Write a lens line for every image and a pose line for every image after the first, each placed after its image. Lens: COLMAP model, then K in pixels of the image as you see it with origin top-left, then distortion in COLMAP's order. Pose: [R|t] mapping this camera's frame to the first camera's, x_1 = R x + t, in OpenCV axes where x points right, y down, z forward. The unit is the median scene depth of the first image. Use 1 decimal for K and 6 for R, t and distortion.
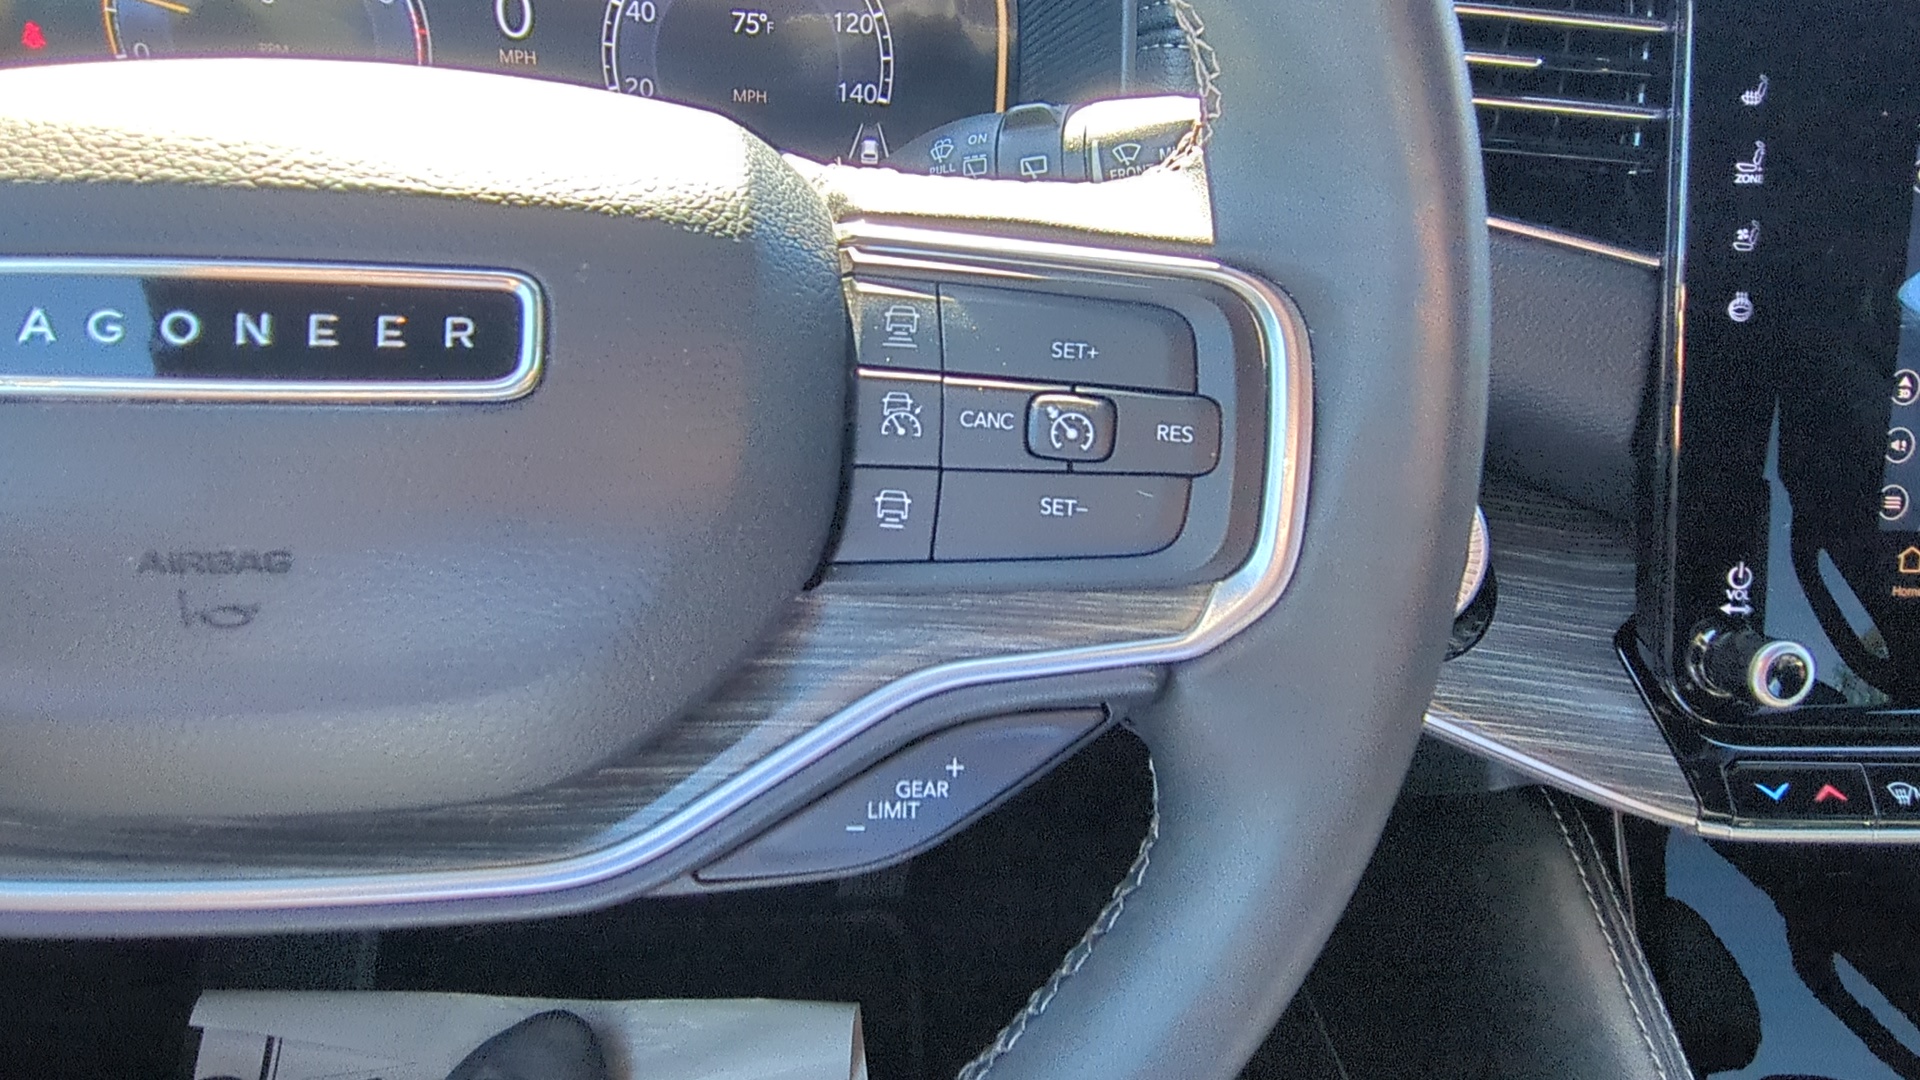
lens RADIAL K [[1316.0, 0, 958.5], [0, 1316.0, 504.7], [0, 0, 1]] dist [-0.002442, -0.001461]
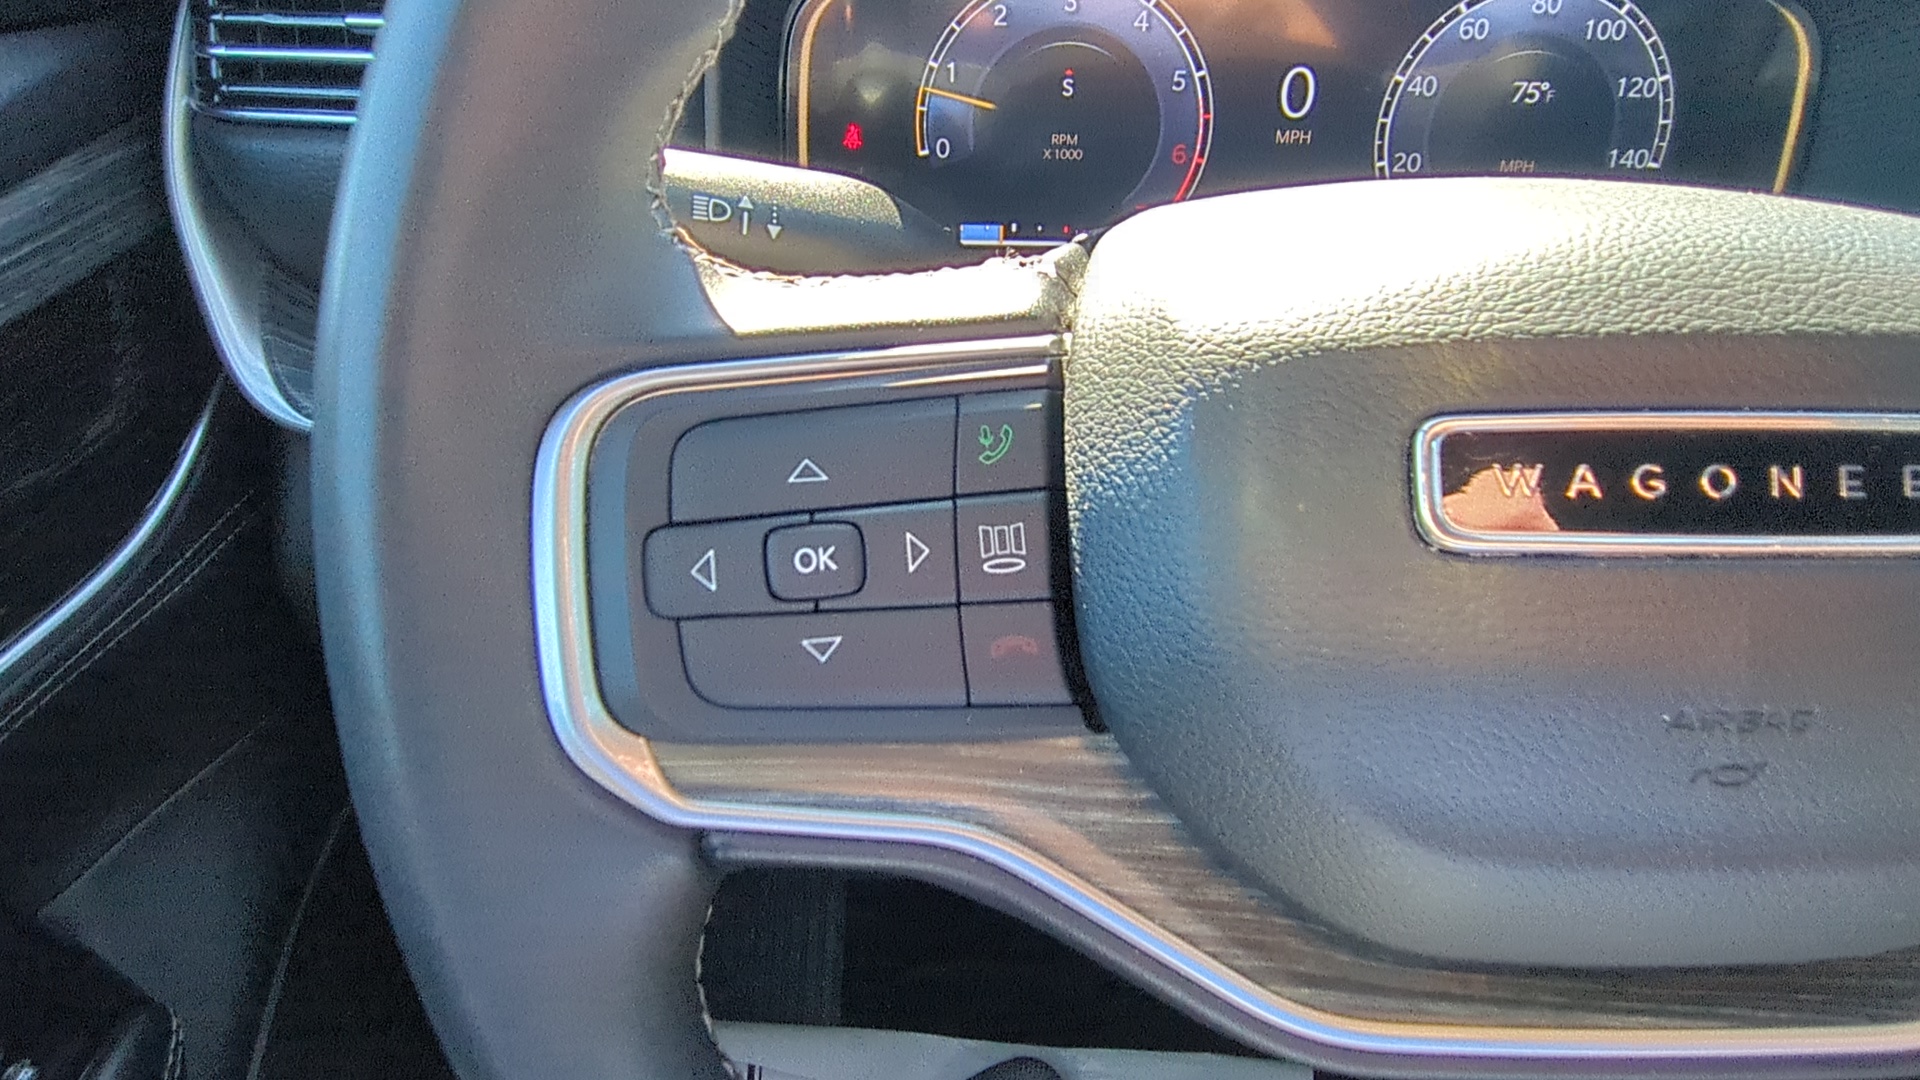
lens RADIAL K [[1314.0, 0, 957.8], [0, 1314.0, 514.1], [0, 0, 1]] dist [-0.006086, 0.003328]
pose [[0.990266, -0.000658, -0.139186, -0.556570], [-0.000686, 0.999954, -0.009613, -0.055378], [0.139186, 0.009615, 0.990220, -0.023572]]
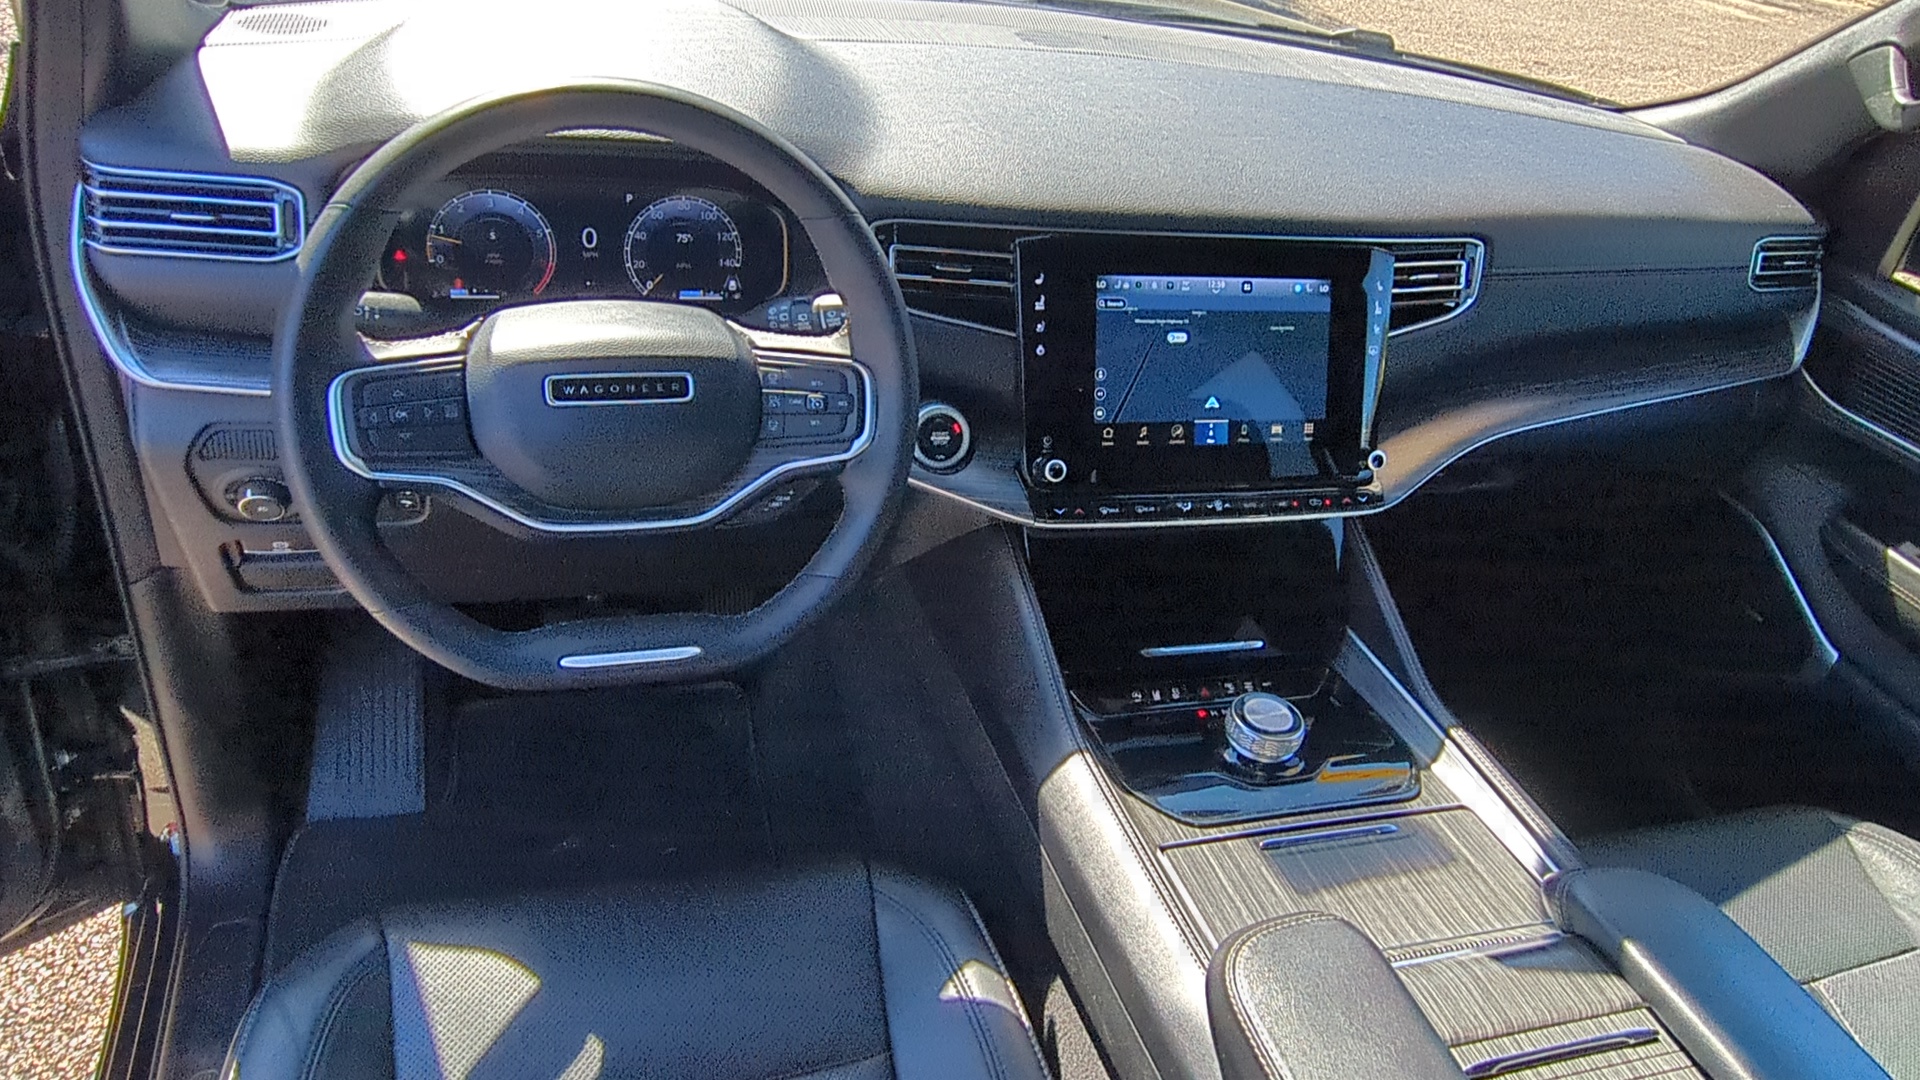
lens RADIAL K [[1314.0, 0, 957.8], [0, 1314.0, 514.1], [0, 0, 1]] dist [-0.006086, 0.003328]
pose [[0.983439, -0.051467, 0.173778, -0.134073], [0.042432, 0.997567, 0.055317, 0.050207], [-0.176203, -0.047027, 0.983230, -1.968042]]
